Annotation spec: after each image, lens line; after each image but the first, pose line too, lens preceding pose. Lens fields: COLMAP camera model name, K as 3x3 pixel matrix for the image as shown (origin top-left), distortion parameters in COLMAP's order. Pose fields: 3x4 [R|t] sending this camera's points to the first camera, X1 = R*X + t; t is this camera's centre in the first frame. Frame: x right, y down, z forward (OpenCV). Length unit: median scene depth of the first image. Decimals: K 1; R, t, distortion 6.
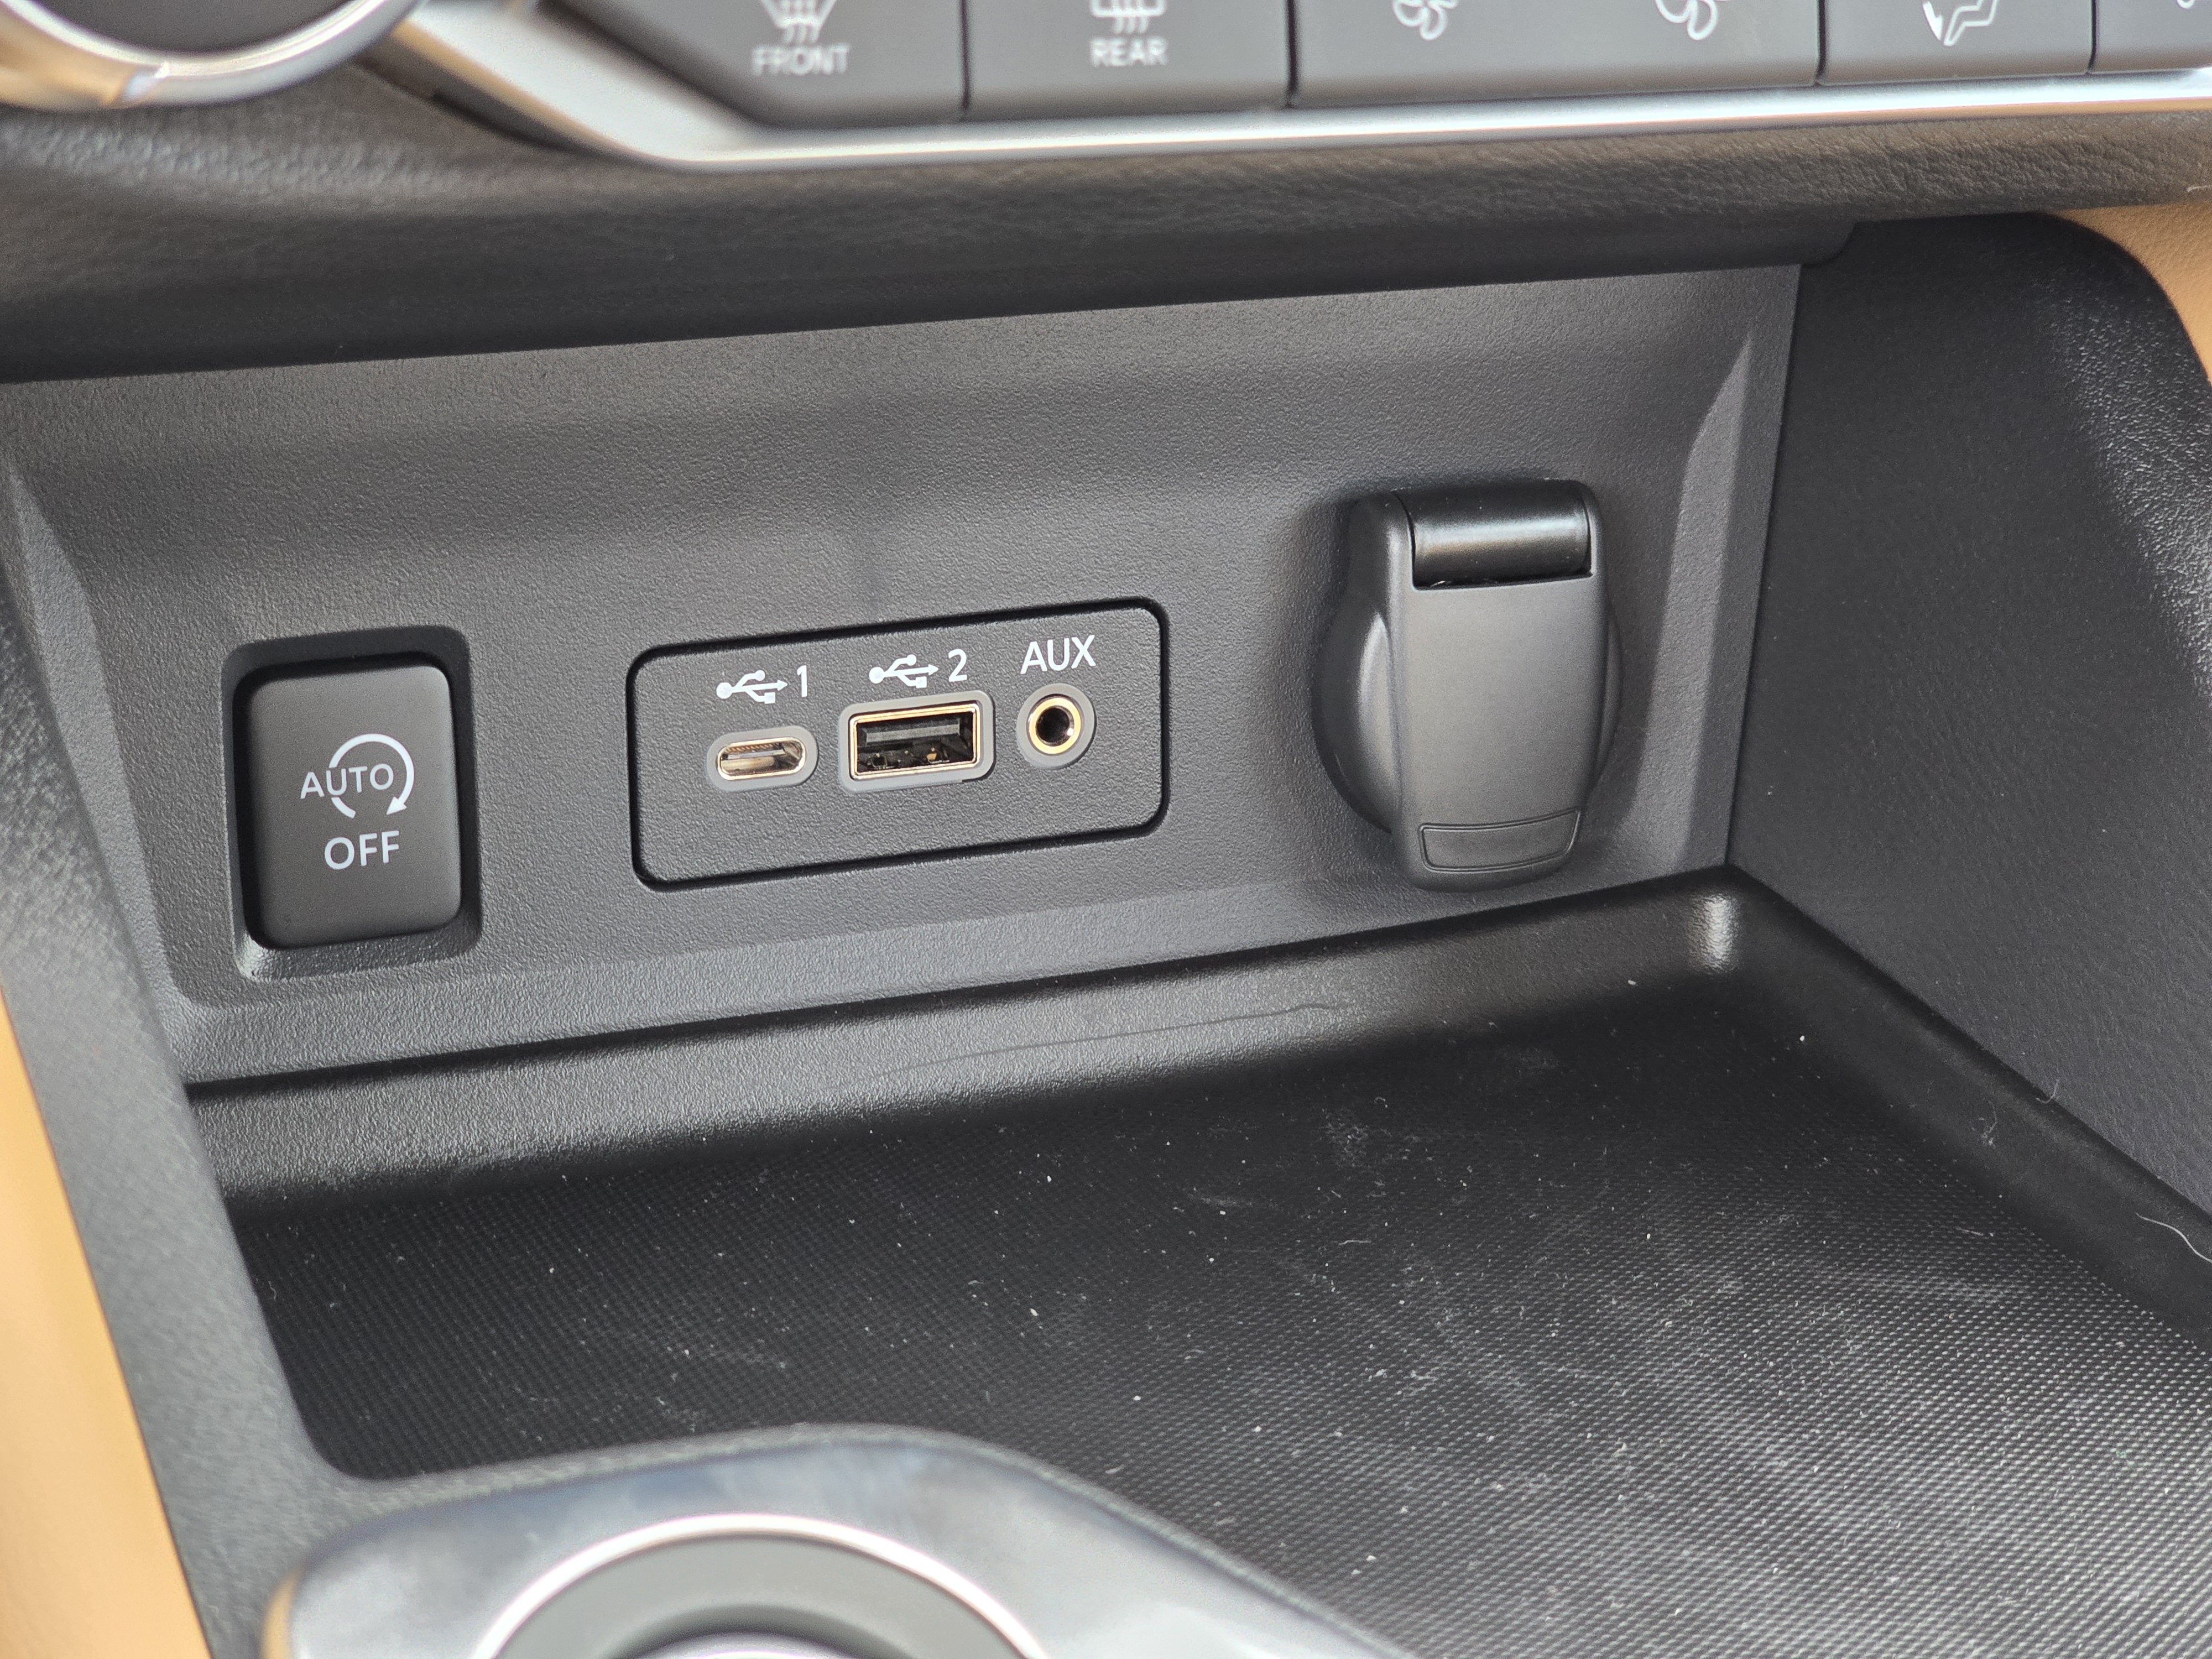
lens RADIAL K [[4571.5, 0, 1165.0], [0, 4571.5, 828.1], [0, 0, 1]] dist [-0.501117, 3.498658]
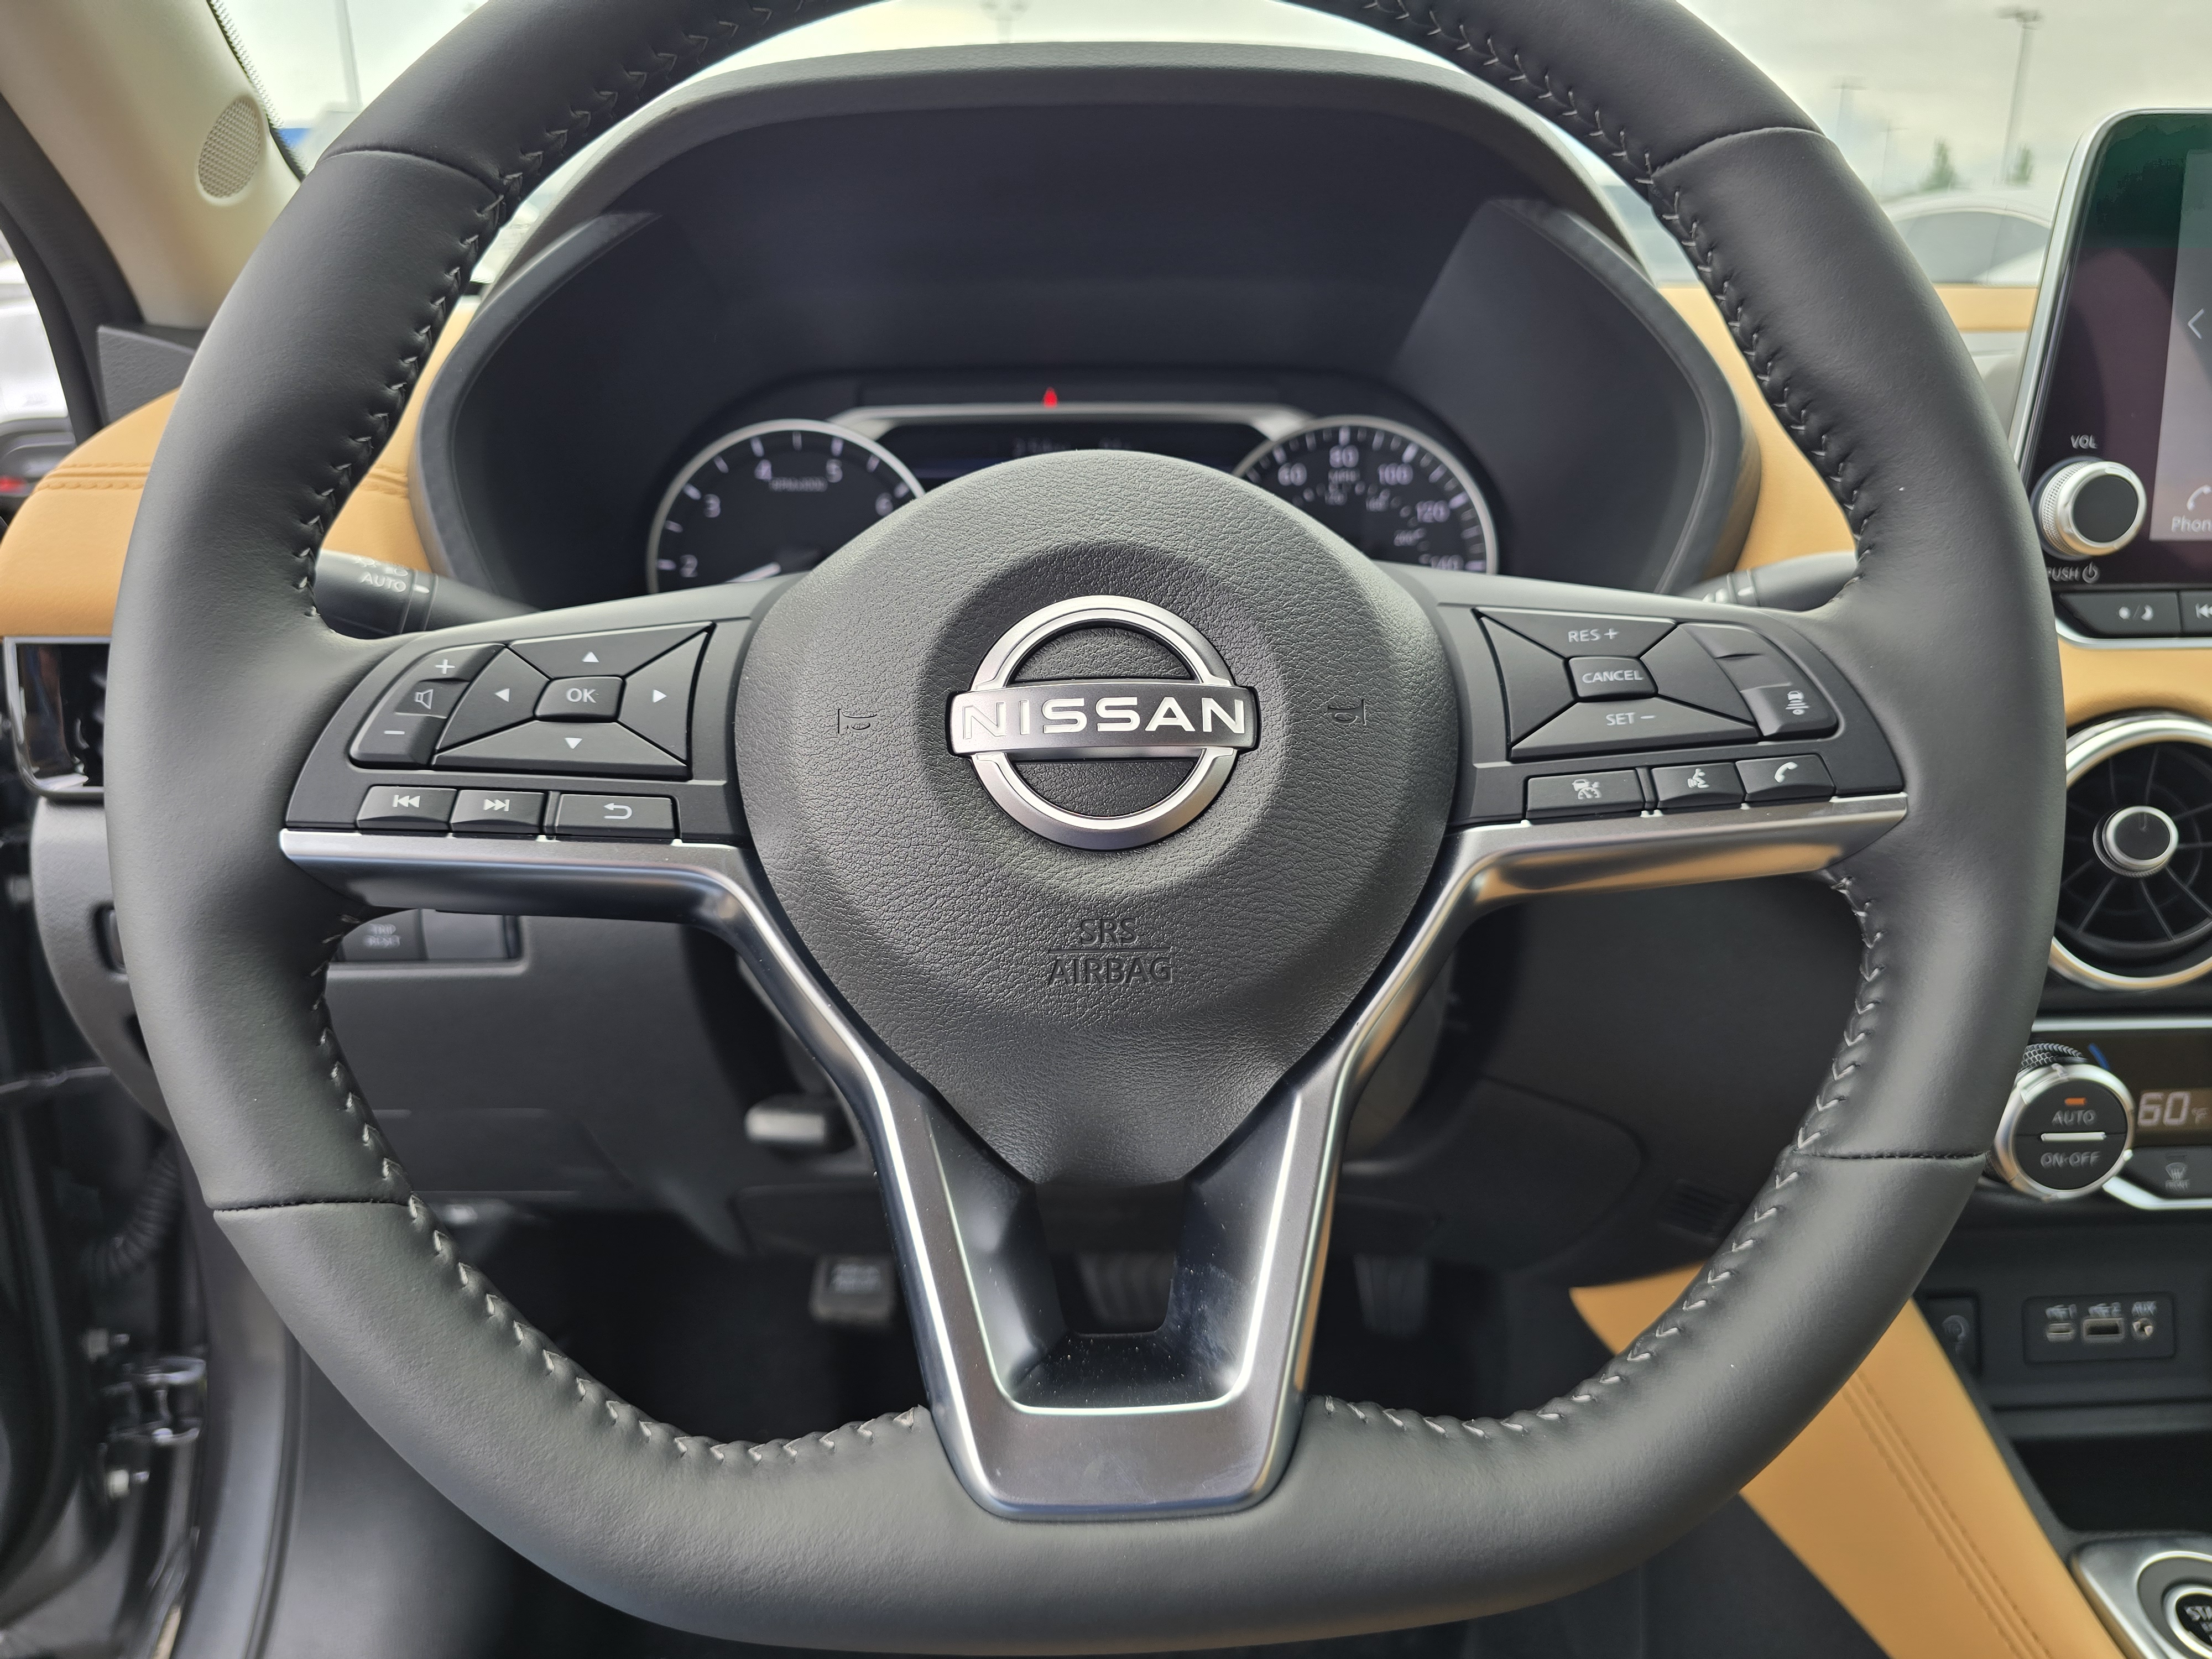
lens RADIAL K [[1530.2, 0, 1100.4], [0, 1530.2, 804.9], [0, 0, 1]] dist [0.029549, -0.055616]
pose [[0.916589, -0.030242, -0.398685, -0.297800], [-0.080931, 0.962462, -0.259070, -0.042073], [0.391554, 0.269727, 0.879735, -0.530909]]
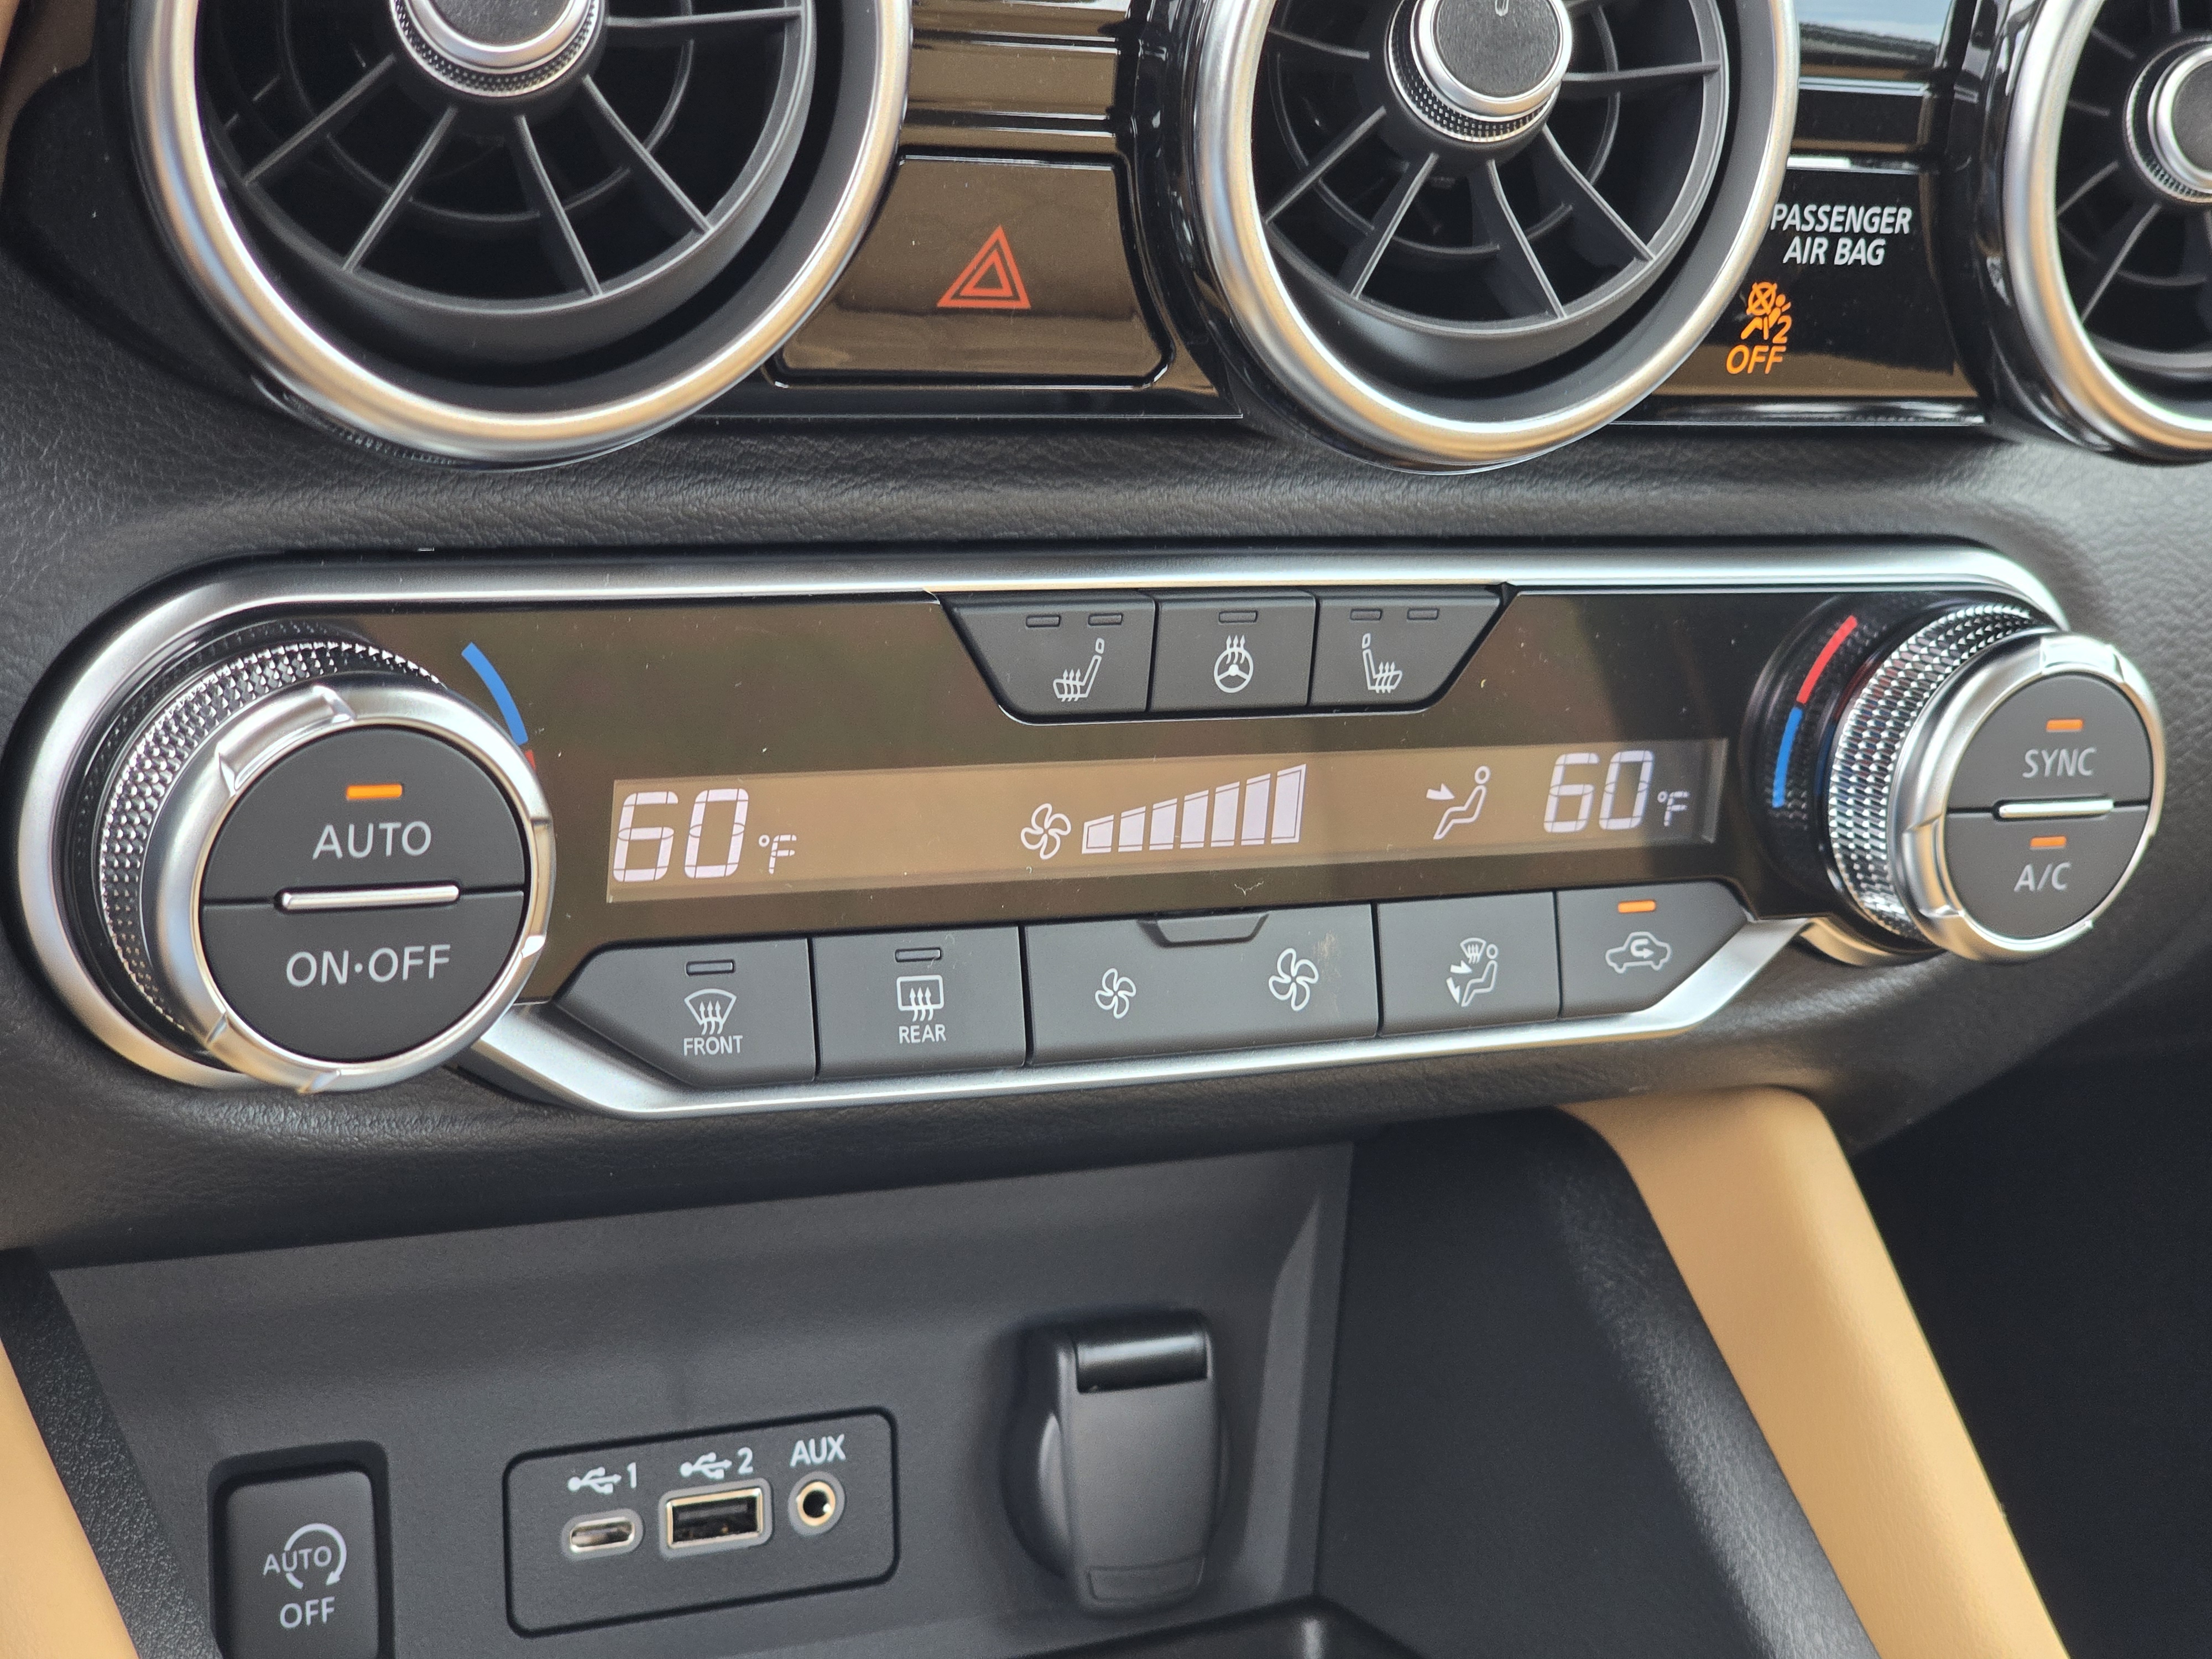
lens RADIAL K [[4371.9, 0, 1106.0], [0, 4371.9, 829.5], [0, 0, 1]] dist [-0.221009, 2.199433]
pose [[0.995104, -0.020468, 0.096687, -0.060812], [0.038020, 0.982310, -0.183363, 0.021410], [-0.091223, 0.186141, 0.978279, -0.309660]]
